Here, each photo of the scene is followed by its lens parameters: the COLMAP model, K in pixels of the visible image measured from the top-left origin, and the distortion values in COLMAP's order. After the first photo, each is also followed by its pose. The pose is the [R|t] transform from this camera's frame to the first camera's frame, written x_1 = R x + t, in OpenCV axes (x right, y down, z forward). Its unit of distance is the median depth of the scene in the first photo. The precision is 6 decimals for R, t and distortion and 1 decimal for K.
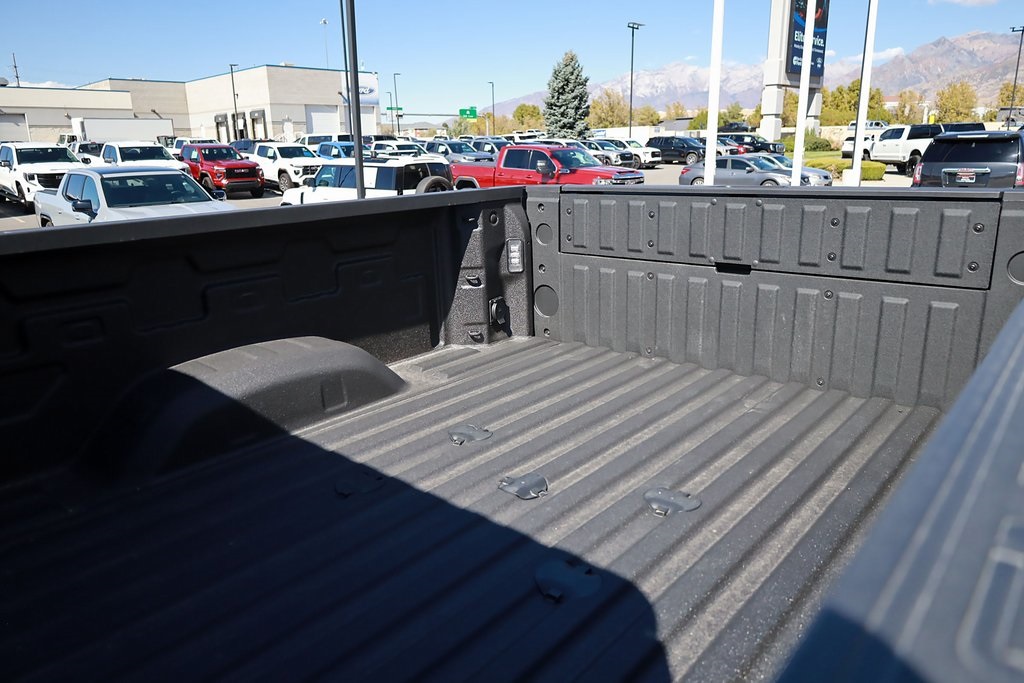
lens RADIAL K [[714.2, 0, 512.0], [0, 714.2, 341.5], [0, 0, 1]] dist [0.007414, -0.010830]
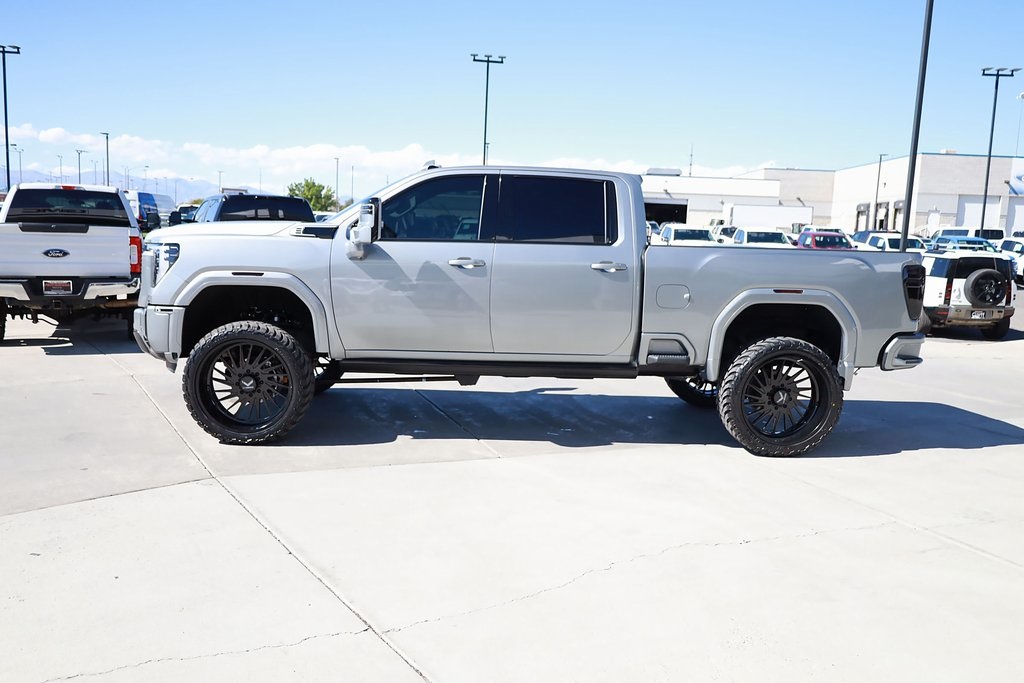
lens RADIAL K [[863.3, 0, 512.0], [0, 863.3, 341.5], [0, 0, 1]] dist [-0.005574, -0.011559]
pose [[0.710981, 0.130840, -0.690932, 0.087238], [-0.229082, 0.972036, -0.051657, 0.031842], [0.664851, 0.195007, 0.721072, -0.117900]]
